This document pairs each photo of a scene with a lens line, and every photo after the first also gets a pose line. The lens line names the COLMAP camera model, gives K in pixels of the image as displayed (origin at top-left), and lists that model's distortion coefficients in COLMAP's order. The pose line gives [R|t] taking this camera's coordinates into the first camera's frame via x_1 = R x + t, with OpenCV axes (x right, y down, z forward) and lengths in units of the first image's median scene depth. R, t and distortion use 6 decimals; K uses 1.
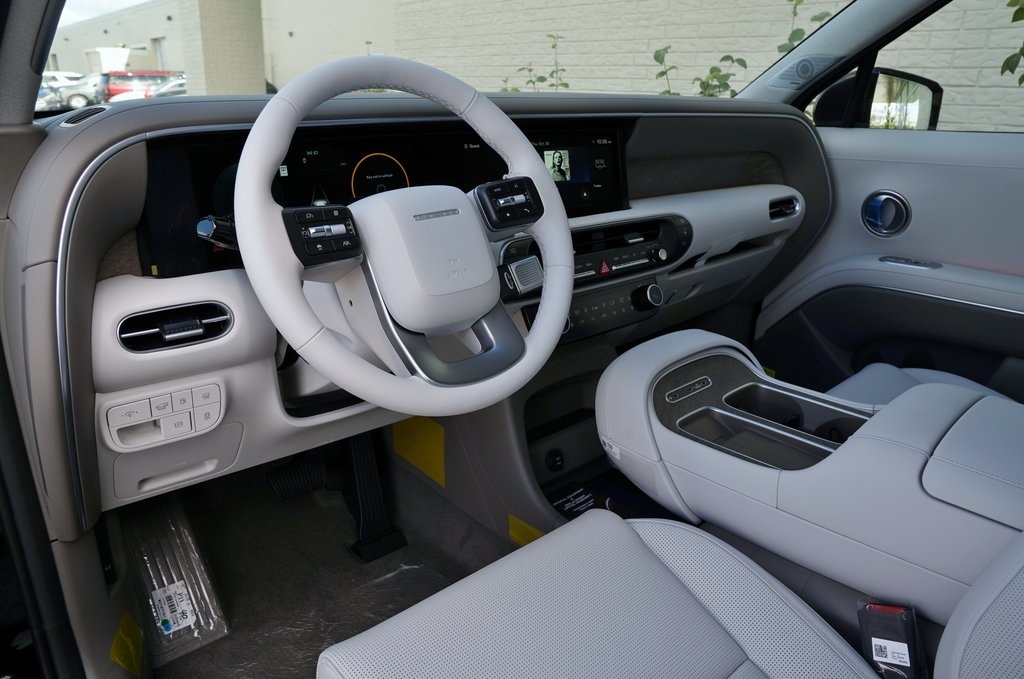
lens RADIAL K [[712.7, 0, 512.0], [0, 712.7, 339.5], [0, 0, 1]] dist [-0.131406, 0.102948]
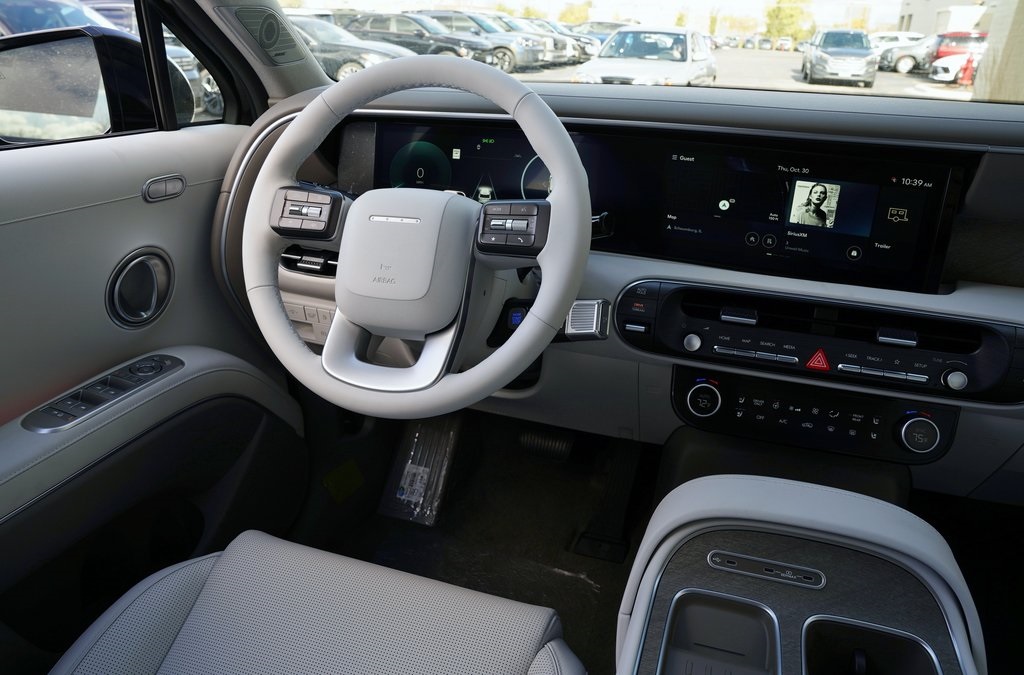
lens RADIAL K [[712.7, 0, 512.0], [0, 712.7, 337.5], [0, 0, 1]] dist [-0.131406, 0.102948]
pose [[0.493227, 0.340033, -0.800690, 0.506212], [-0.301089, 0.930277, 0.209595, -0.170075], [0.816133, 0.137701, 0.561218, 0.363244]]
